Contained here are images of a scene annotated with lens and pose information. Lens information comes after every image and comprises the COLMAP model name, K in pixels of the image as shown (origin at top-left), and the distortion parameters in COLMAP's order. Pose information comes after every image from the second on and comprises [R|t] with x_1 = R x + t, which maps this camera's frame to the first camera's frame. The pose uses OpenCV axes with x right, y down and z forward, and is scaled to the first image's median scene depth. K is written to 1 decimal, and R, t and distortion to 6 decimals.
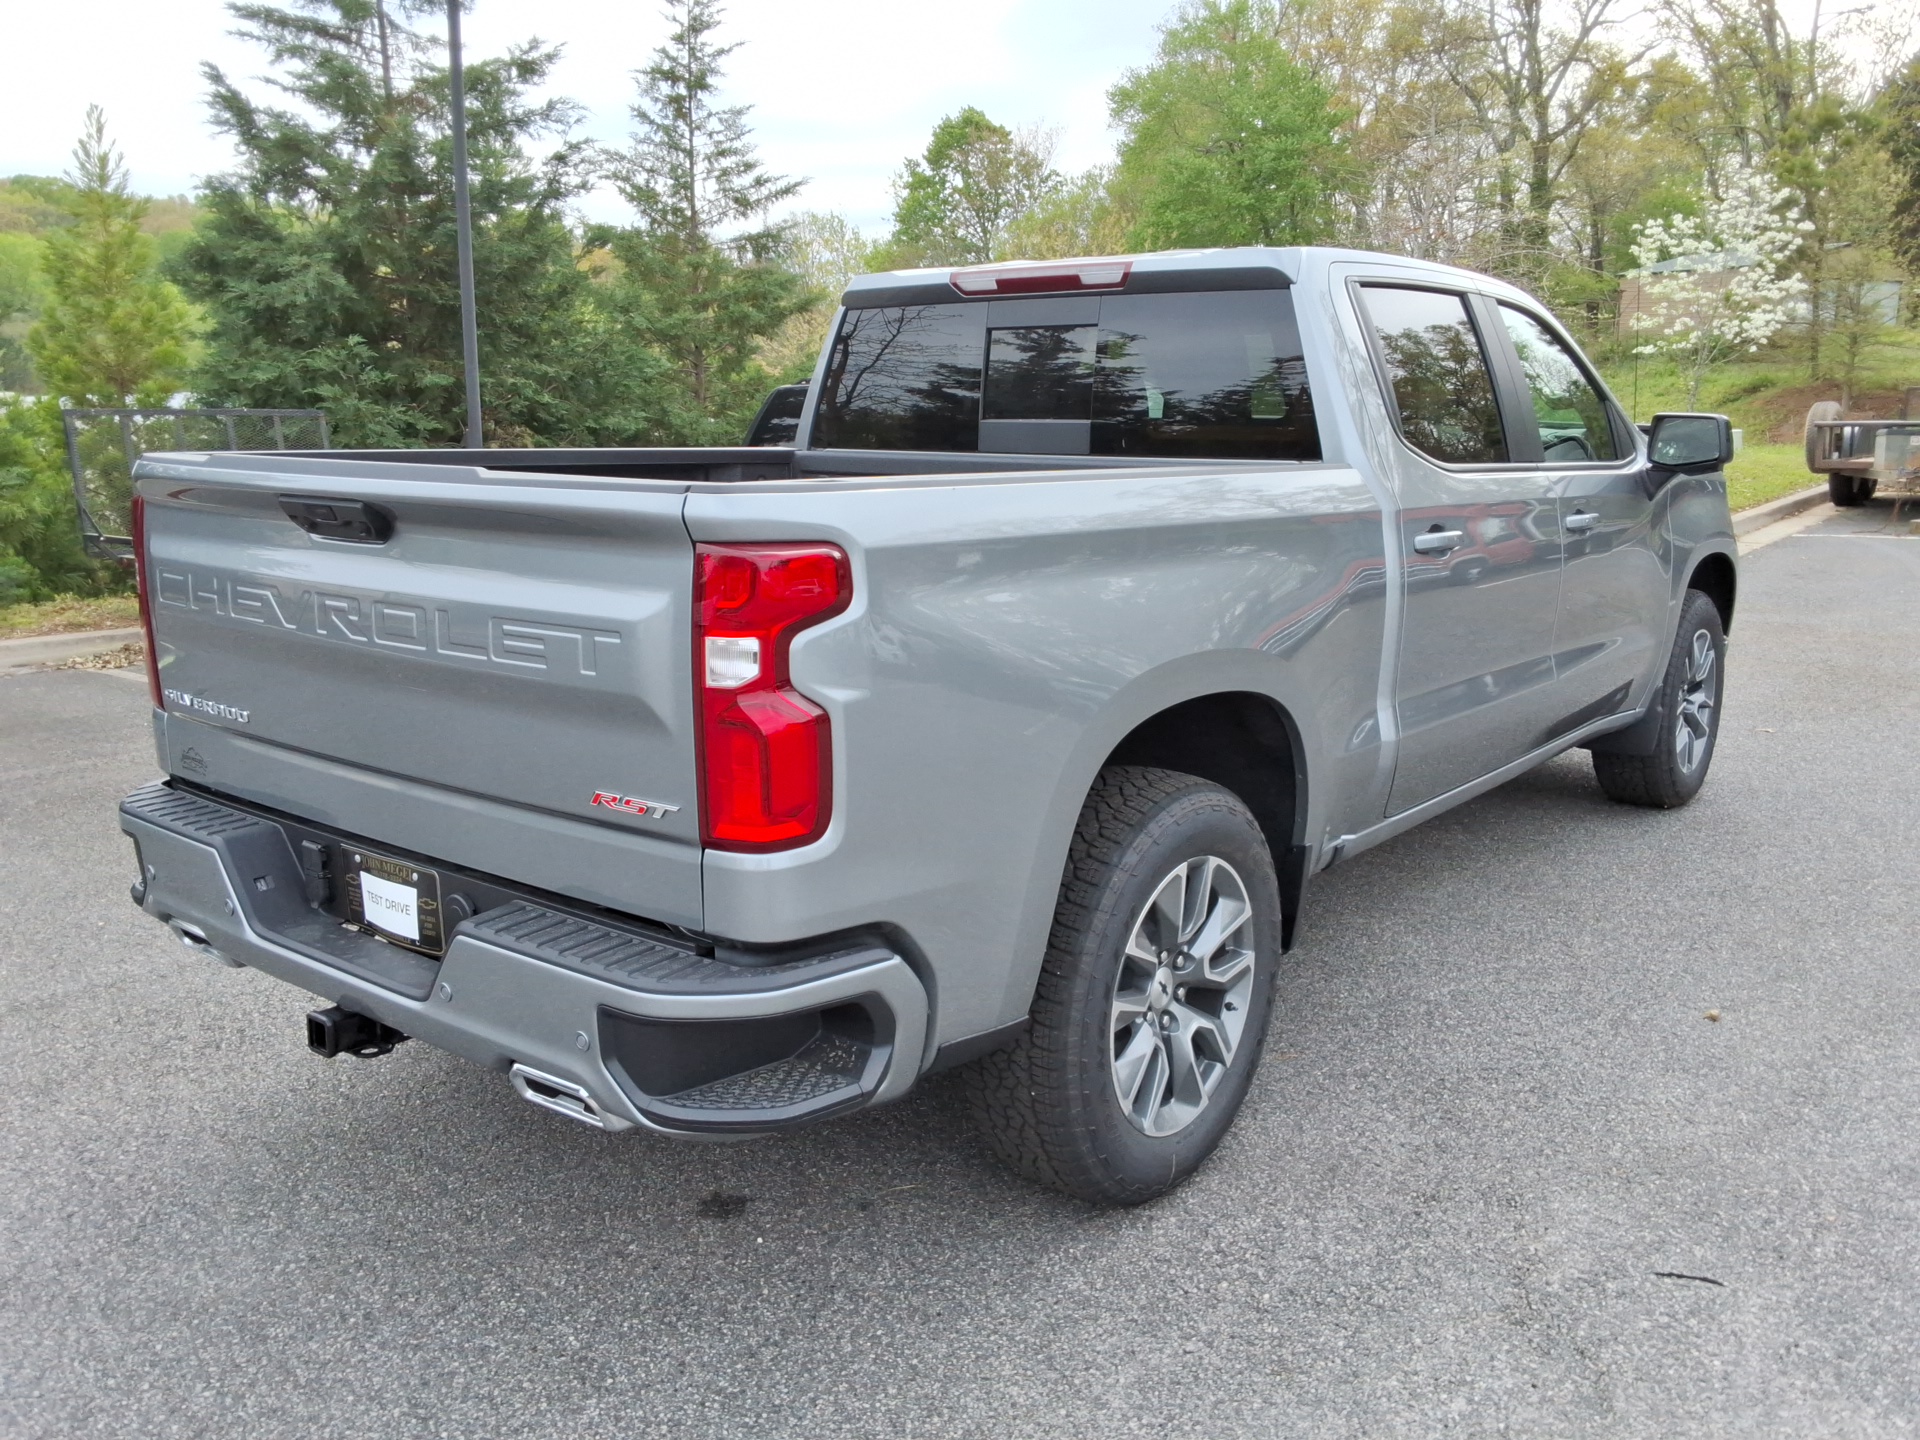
lens RADIAL K [[1534.8, 0, 978.1], [0, 1534.8, 717.0], [0, 0, 1]] dist [0.113356, -0.167581]
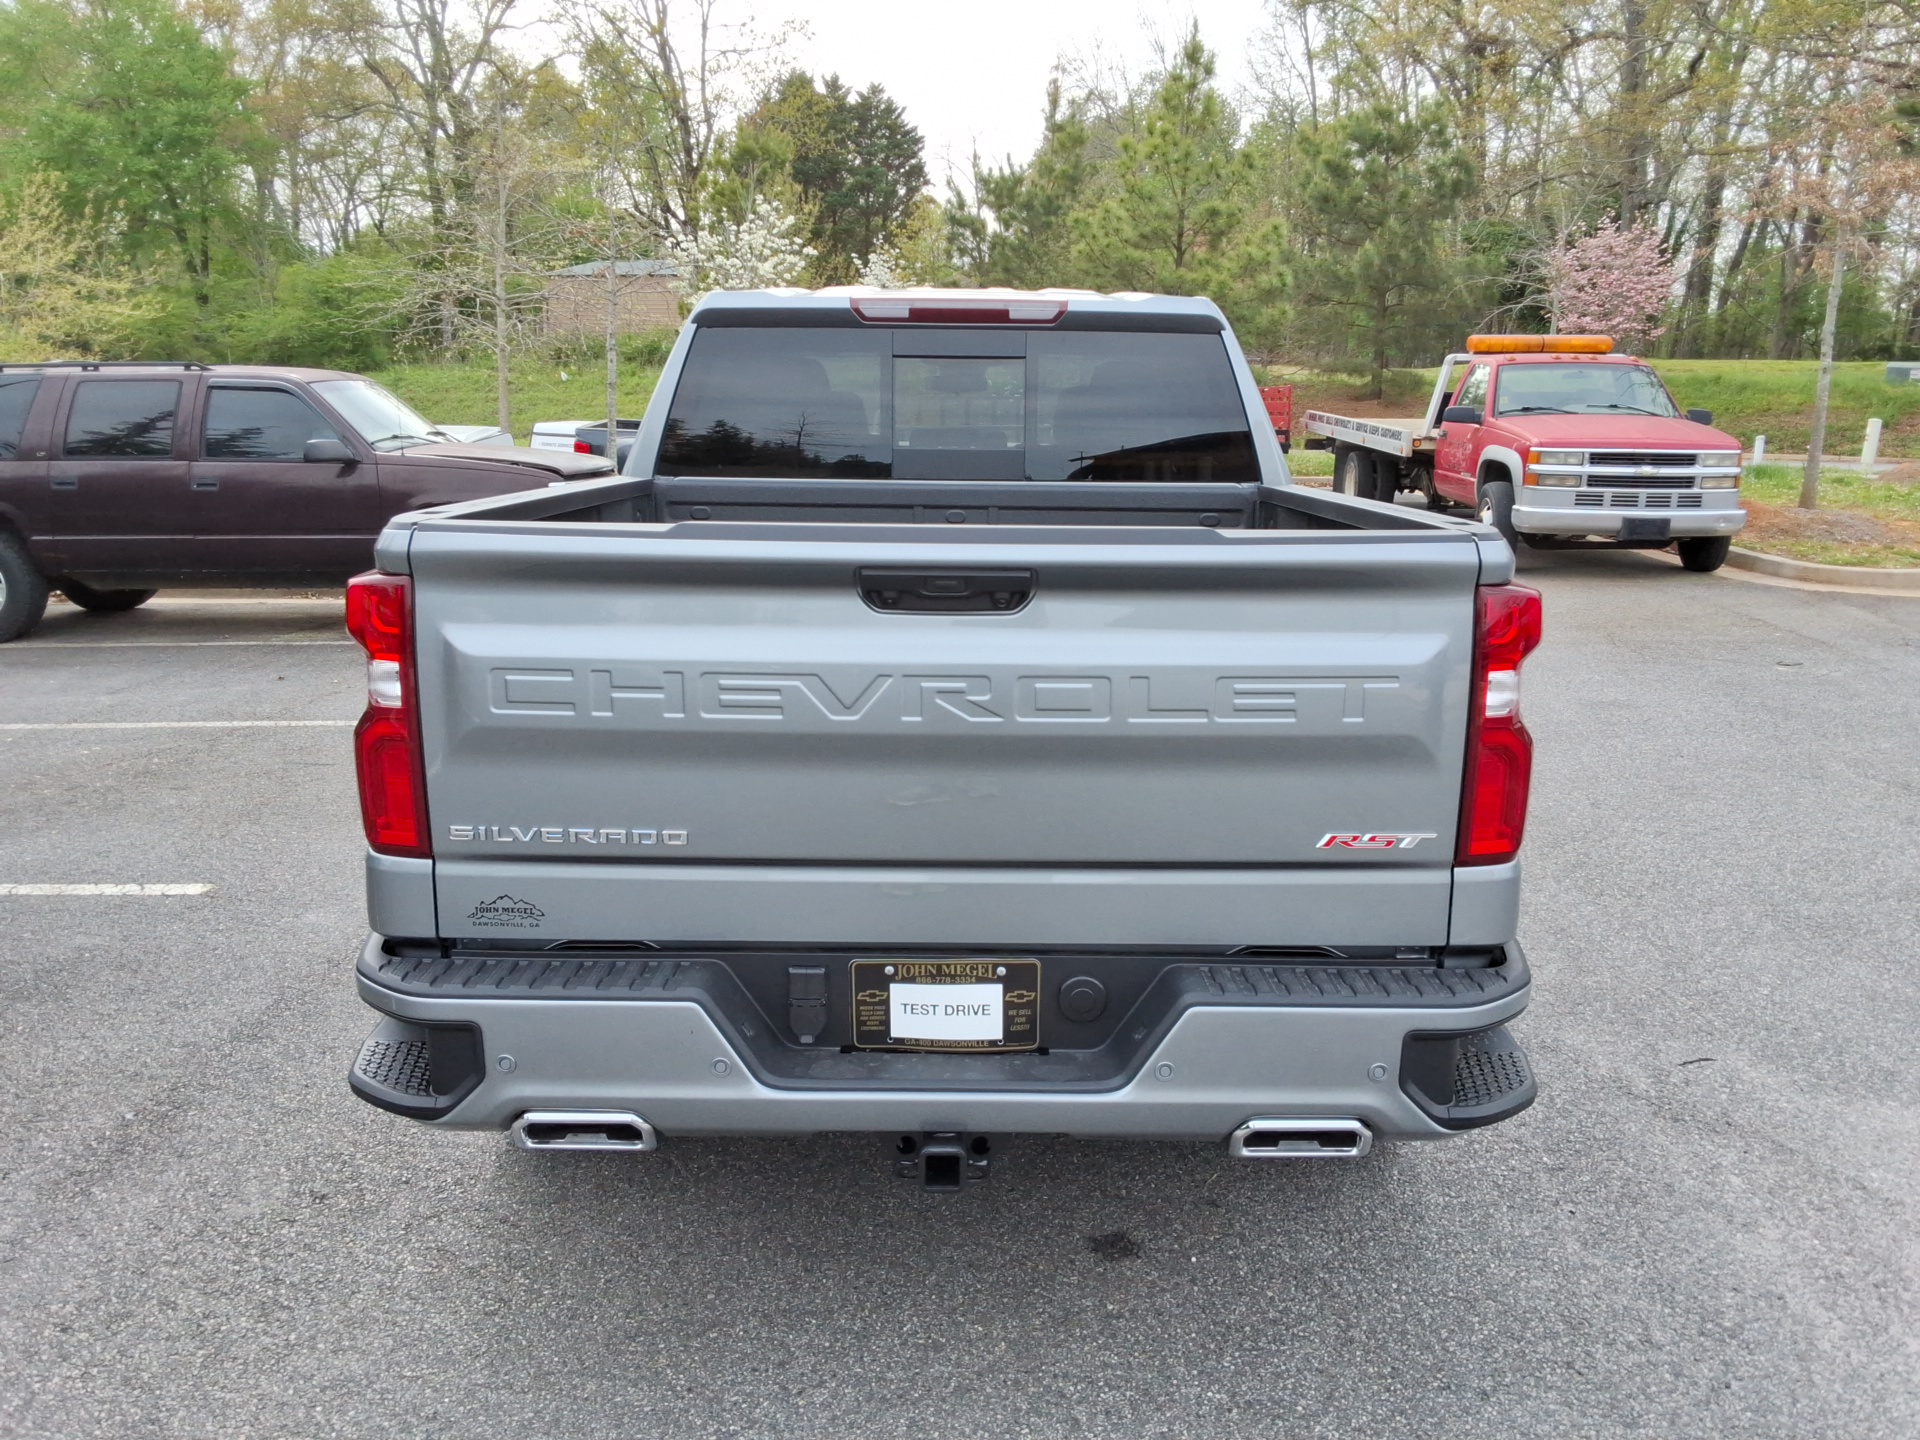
lens RADIAL K [[1534.8, 0, 971.2], [0, 1534.8, 722.3], [0, 0, 1]] dist [0.113356, -0.167581]
pose [[0.787839, -0.120560, 0.603967, -0.106653], [0.115491, 0.992177, 0.047400, -0.010426], [-0.604956, 0.032409, 0.795599, 0.032890]]
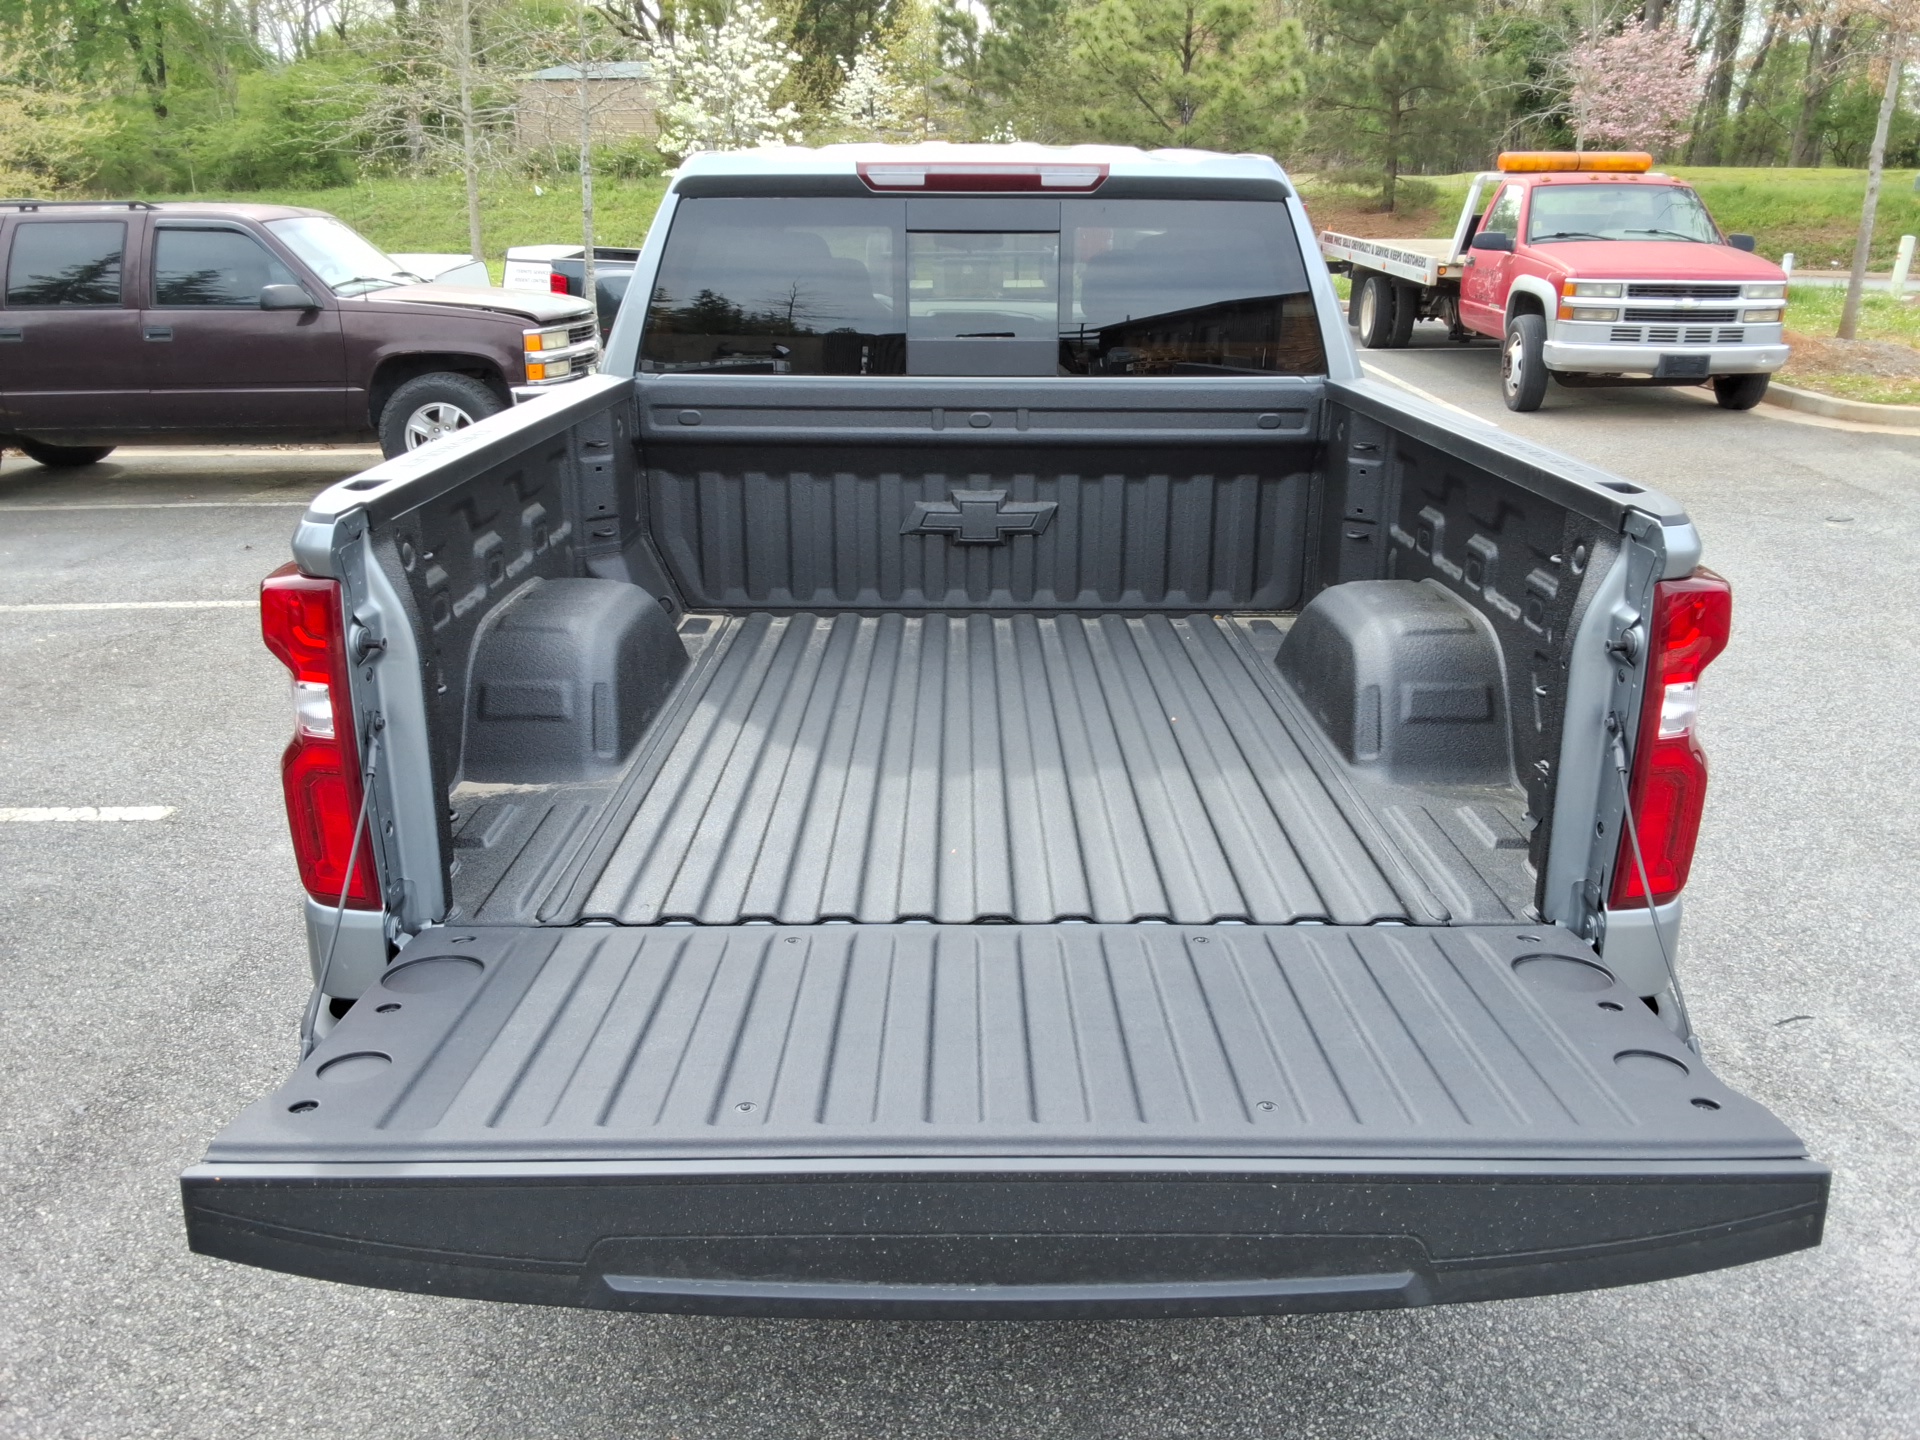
lens RADIAL K [[1534.8, 0, 969.1], [0, 1534.8, 715.4], [0, 0, 1]] dist [0.113356, -0.167581]
pose [[0.785004, -0.191424, 0.589174, -0.096660], [0.121974, 0.980204, 0.155955, -0.021045], [-0.607364, -0.050561, 0.792813, 0.049764]]
